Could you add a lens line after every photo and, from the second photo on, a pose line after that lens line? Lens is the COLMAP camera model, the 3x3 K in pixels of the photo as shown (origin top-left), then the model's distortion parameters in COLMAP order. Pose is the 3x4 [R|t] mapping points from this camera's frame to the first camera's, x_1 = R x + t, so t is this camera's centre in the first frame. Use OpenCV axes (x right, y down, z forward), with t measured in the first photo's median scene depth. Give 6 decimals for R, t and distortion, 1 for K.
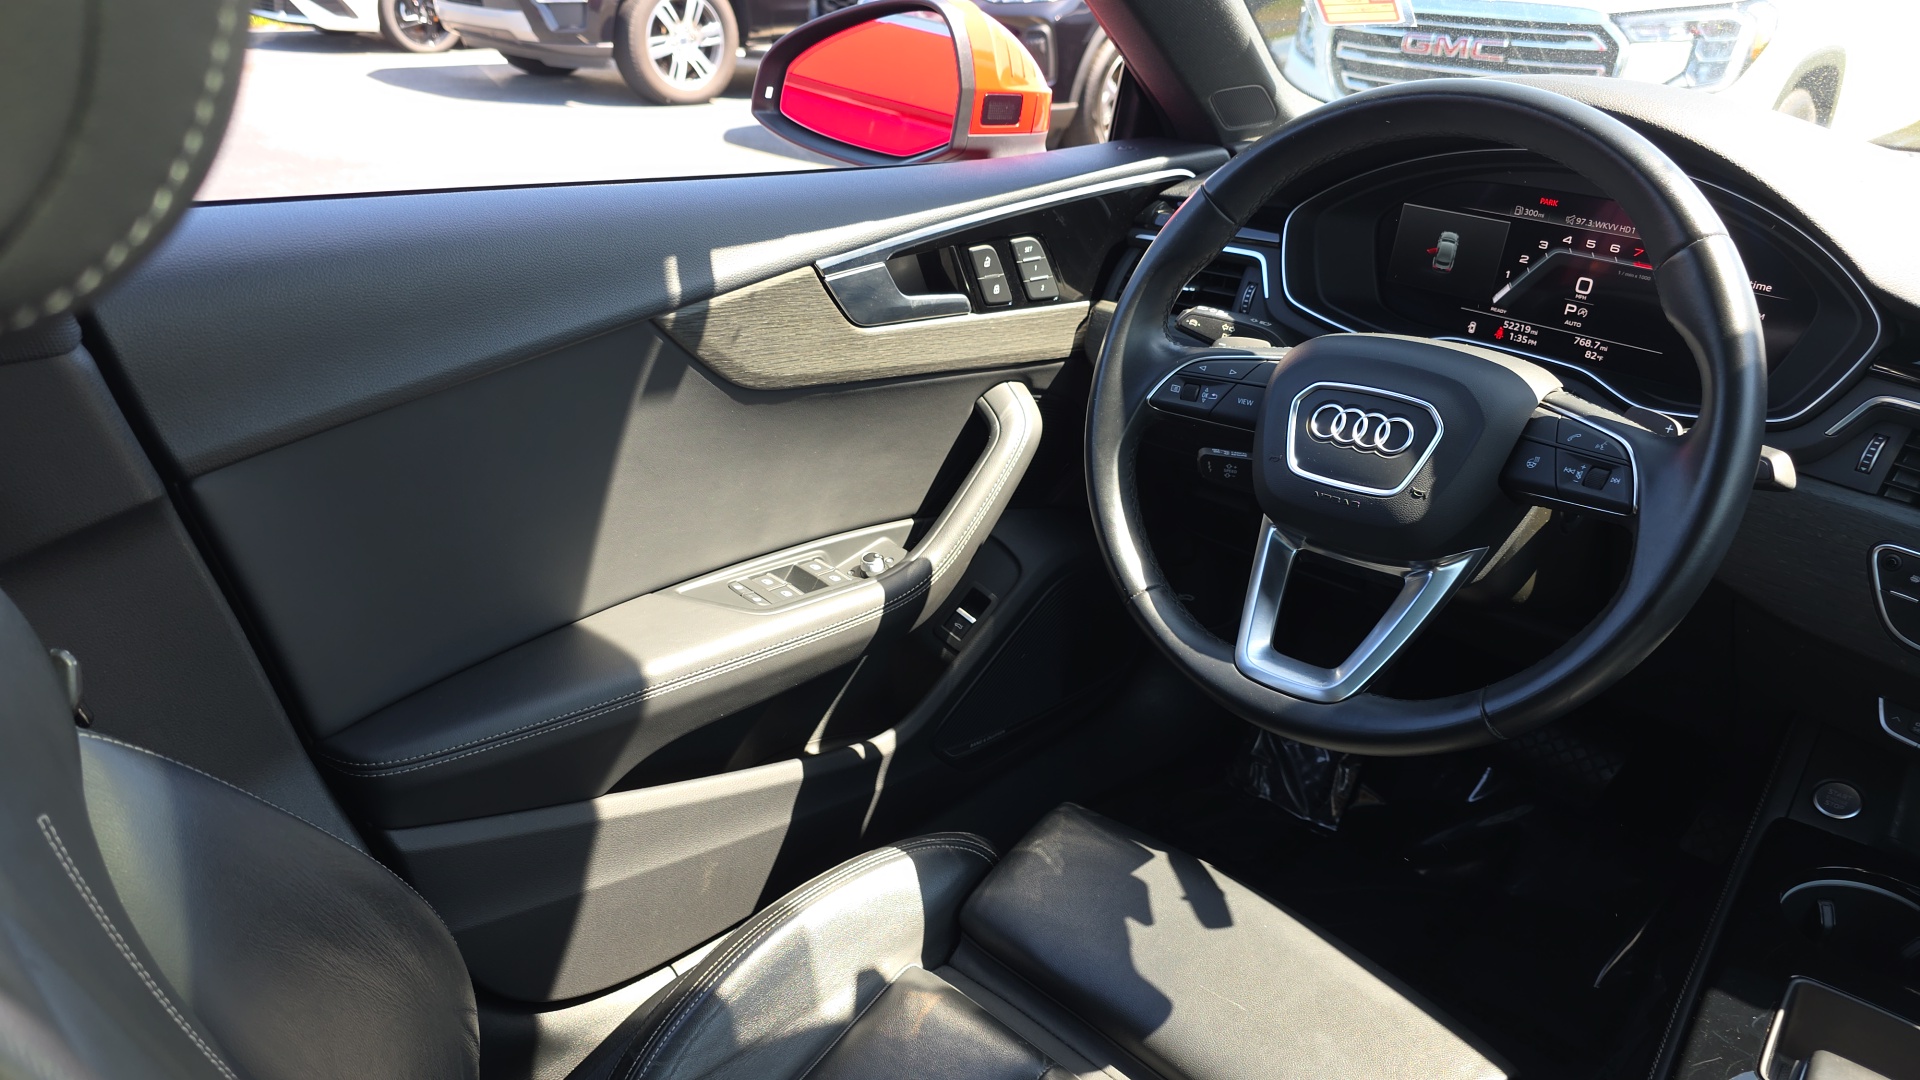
lens RADIAL K [[1337.6, 0, 926.8], [0, 1337.6, 588.5], [0, 0, 1]] dist [0.055879, -0.069276]
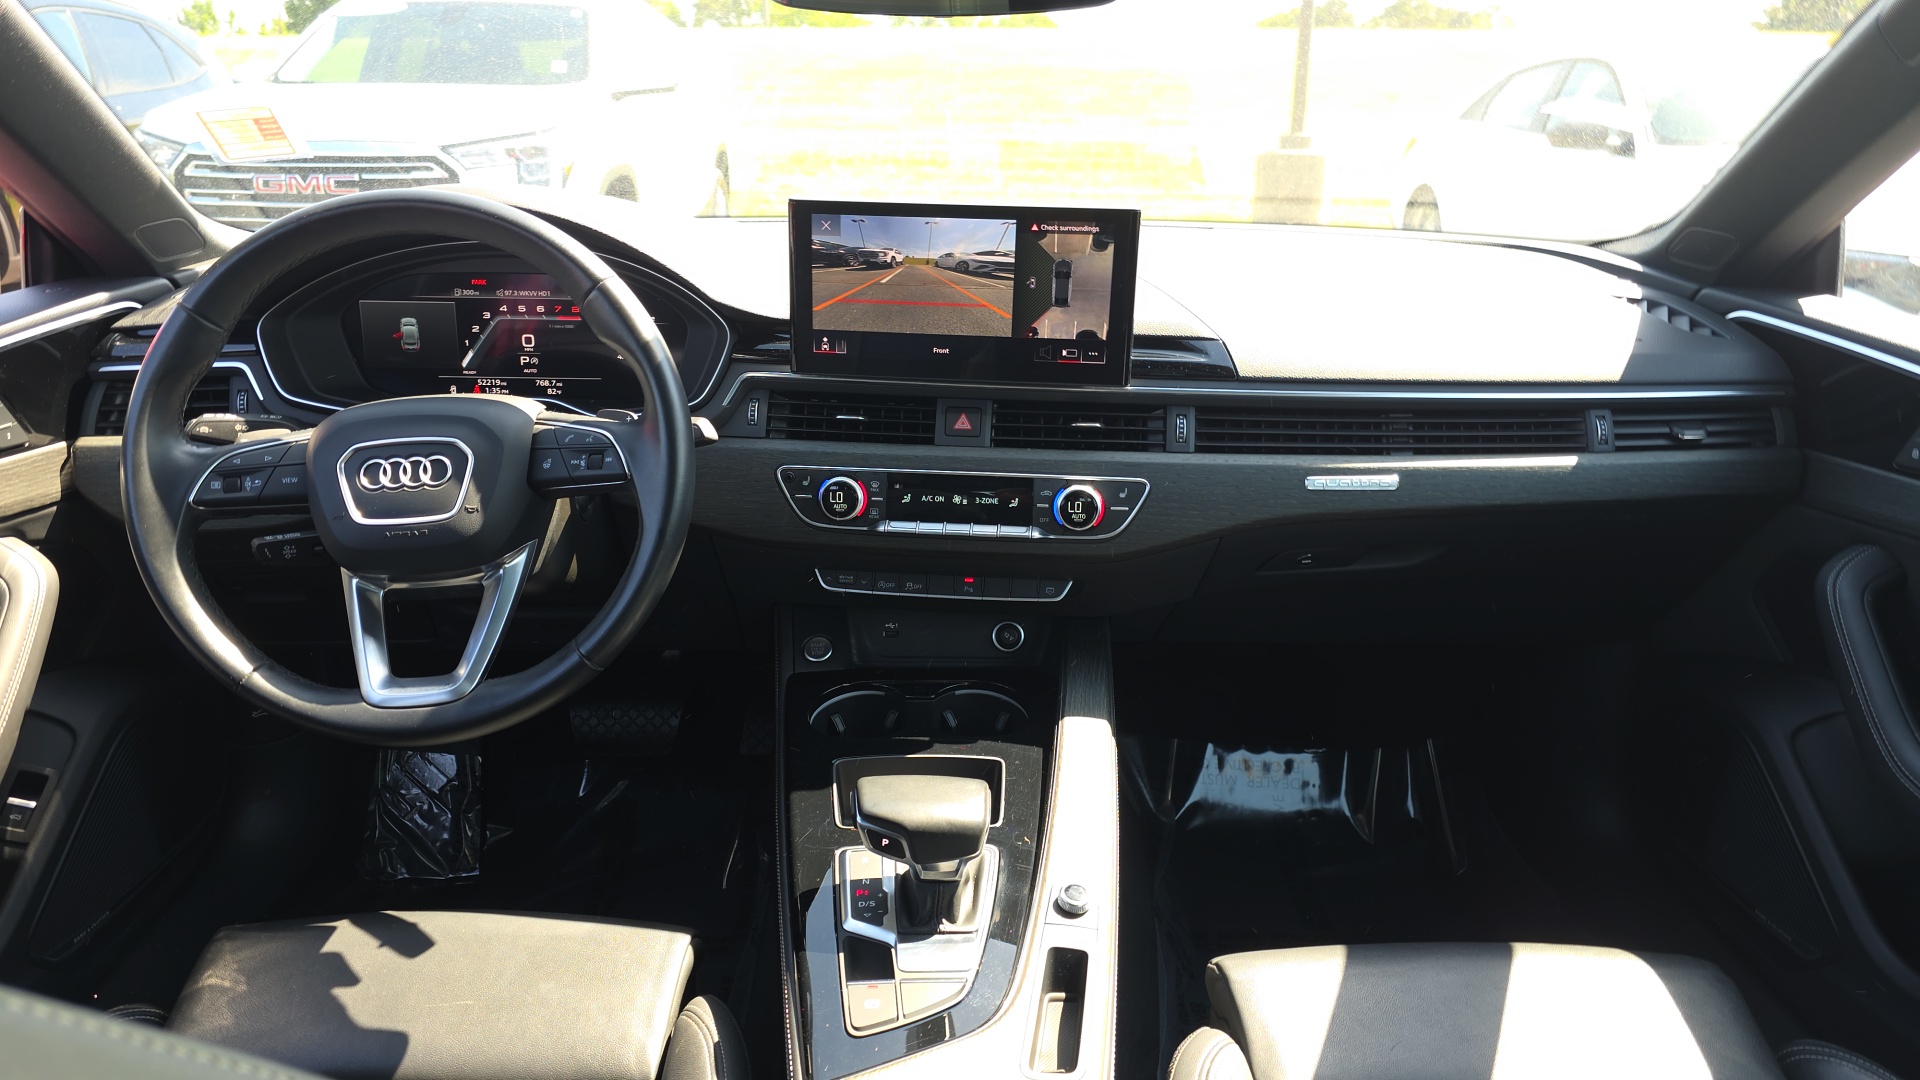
lens RADIAL K [[1319.4, 0, 960.0], [0, 1319.4, 540.0], [0, 0, 1]] dist [0.066557, -0.071380]
pose [[0.695093, -0.260720, 0.669978, -0.119773], [0.338772, 0.940755, 0.014620, 0.072578], [-0.634097, 0.216807, 0.742237, -0.148589]]
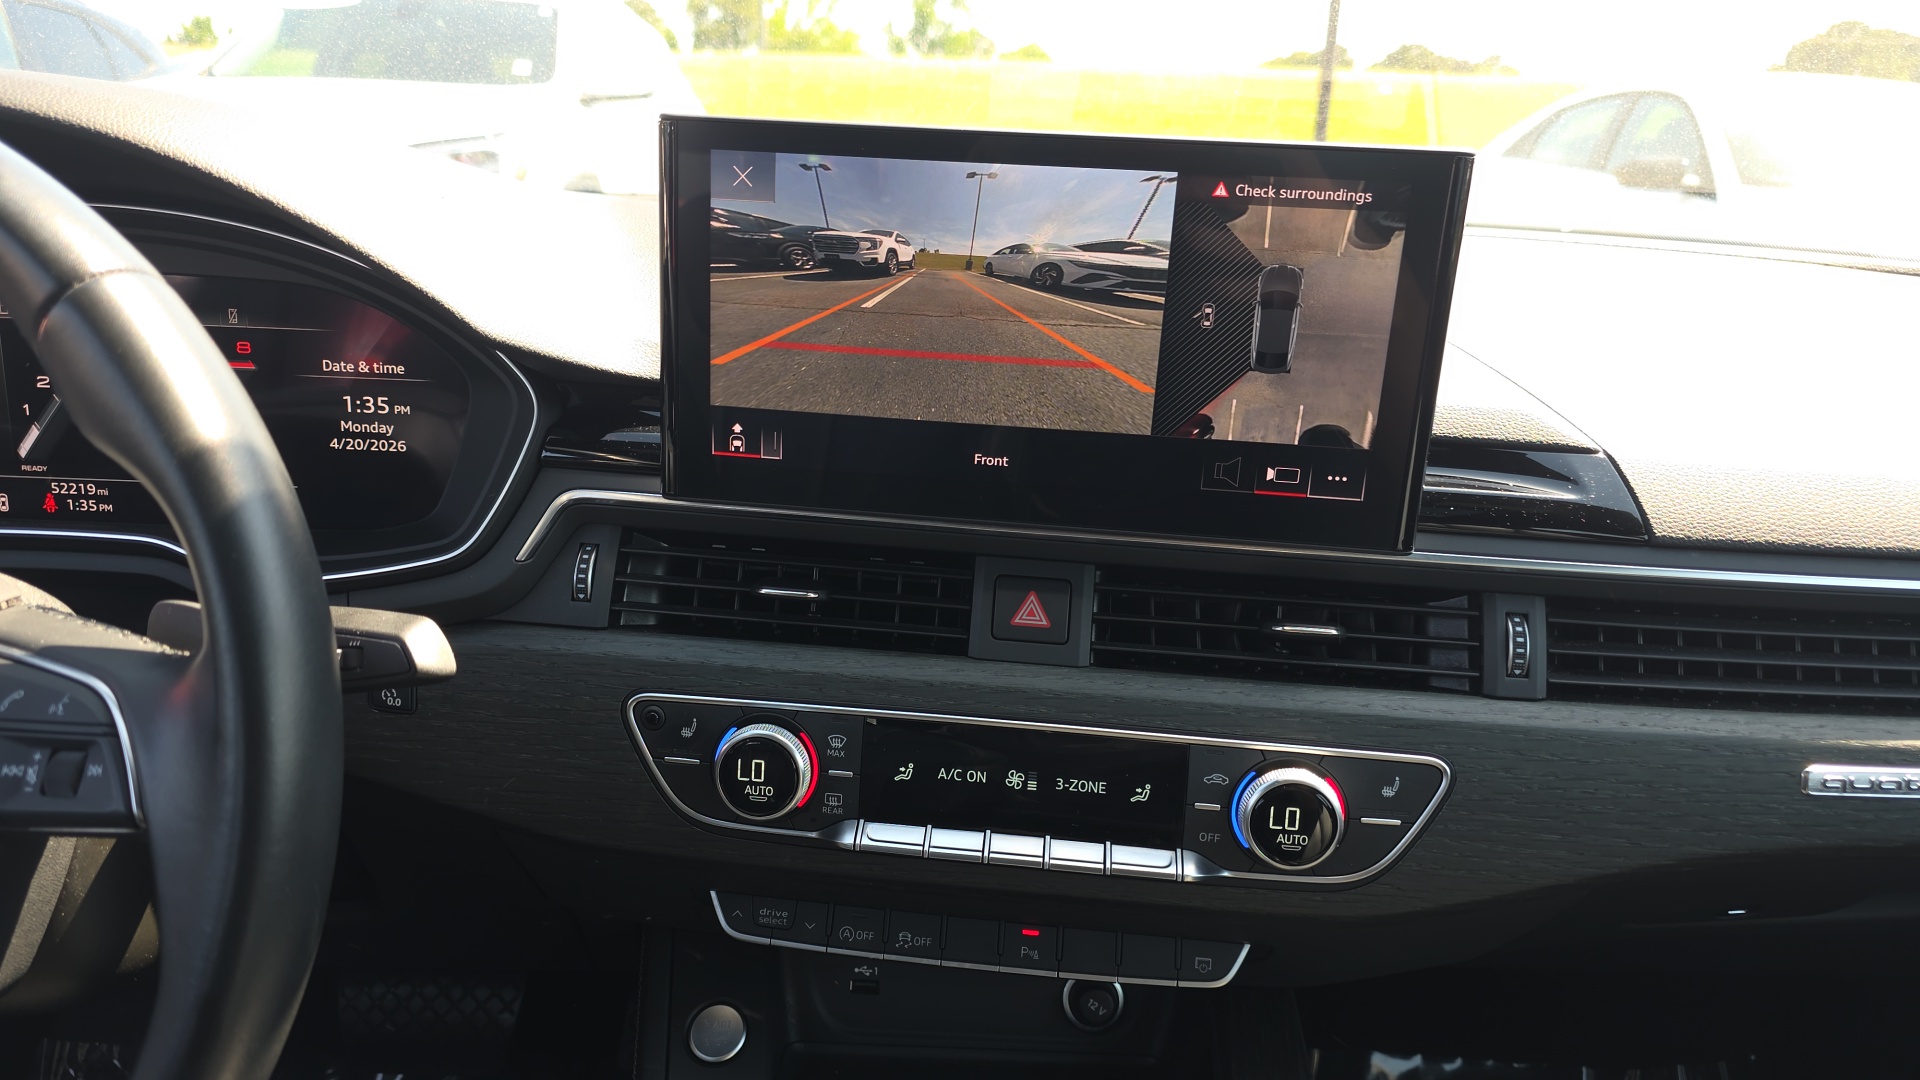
lens RADIAL K [[1315.0, 0, 933.2], [0, 1315.0, 538.0], [0, 0, 1]] dist [0.050924, -0.064013]
pose [[0.706879, -0.224533, 0.670751, 0.316292], [0.313075, 0.949652, -0.012043, -0.044322], [-0.634276, 0.218509, 0.741585, 0.321686]]
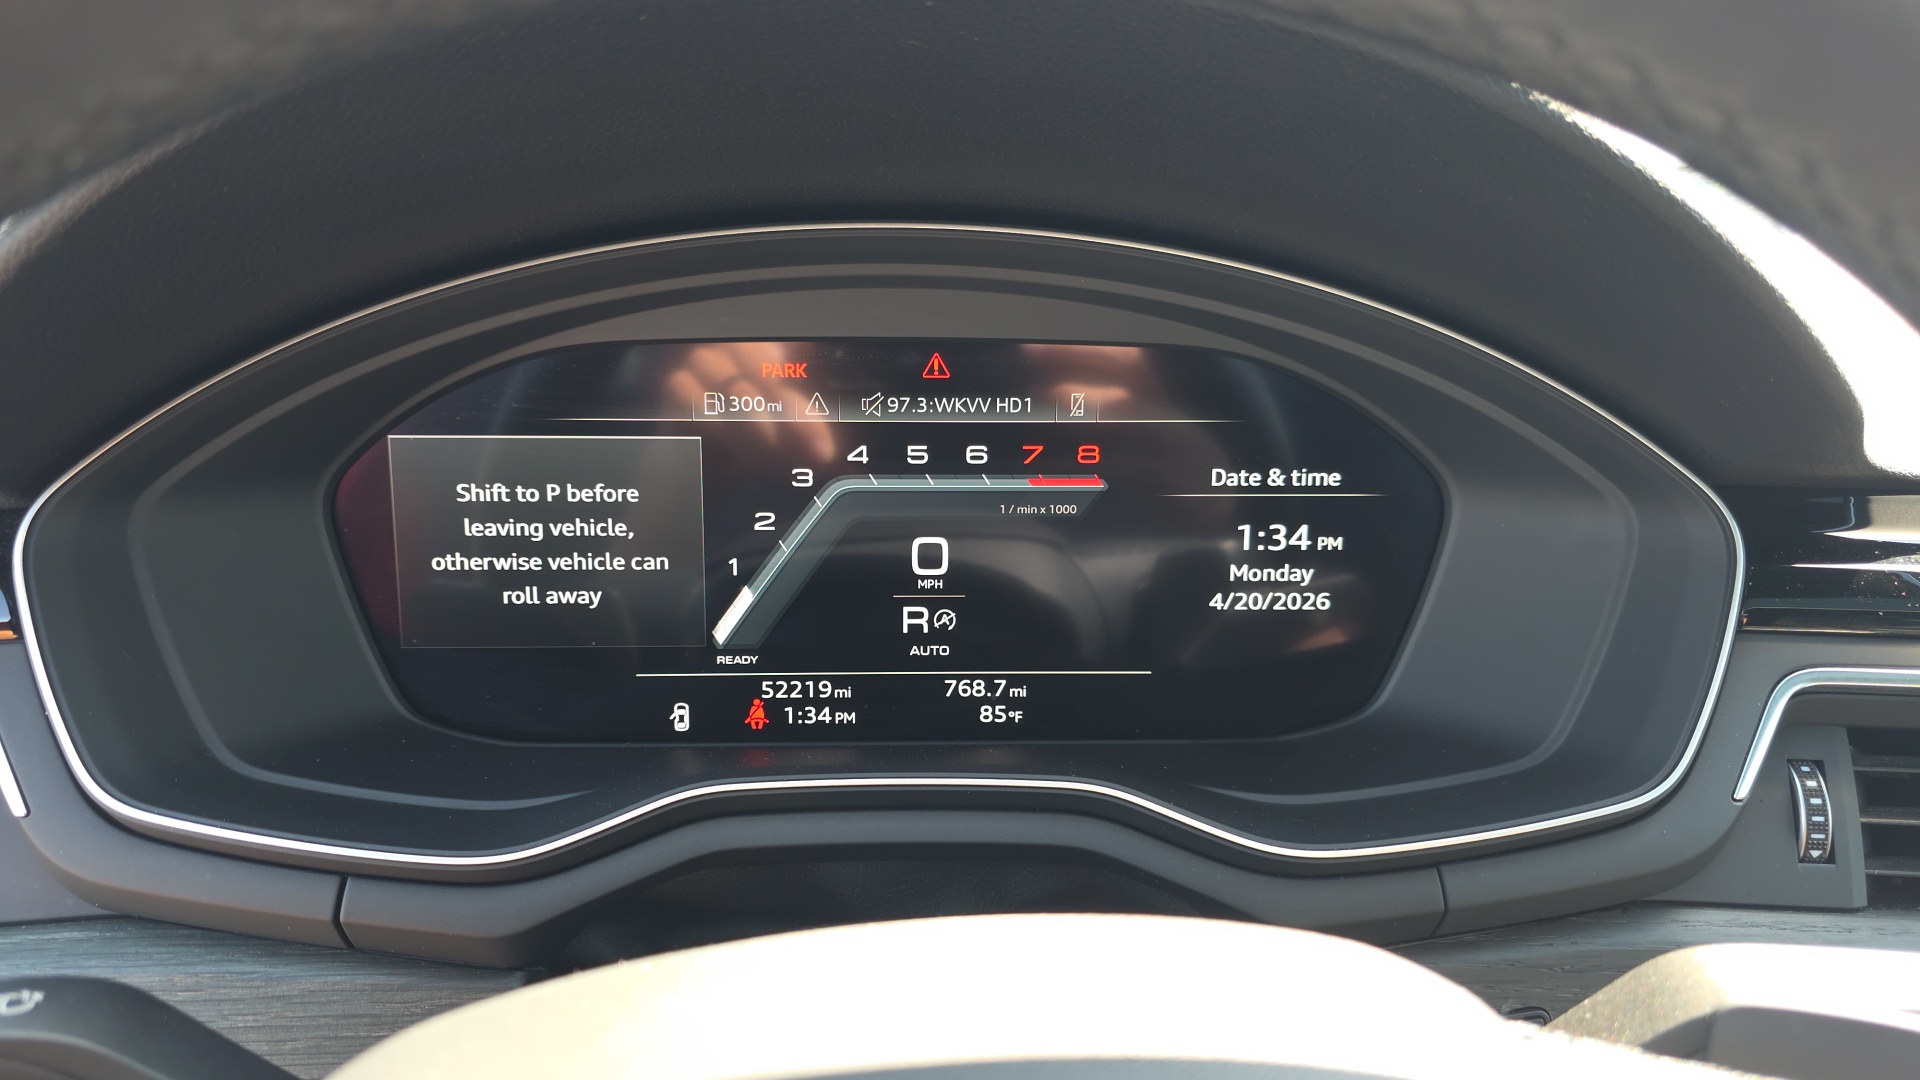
lens RADIAL K [[1334.1, 0, 950.2], [0, 1334.1, 533.8], [0, 0, 1]] dist [0.063101, -0.074935]
pose [[0.684865, -0.217360, 0.695496, 0.222908], [0.349609, 0.935456, -0.051912, -0.208412], [-0.639322, 0.278705, 0.716652, 0.718216]]
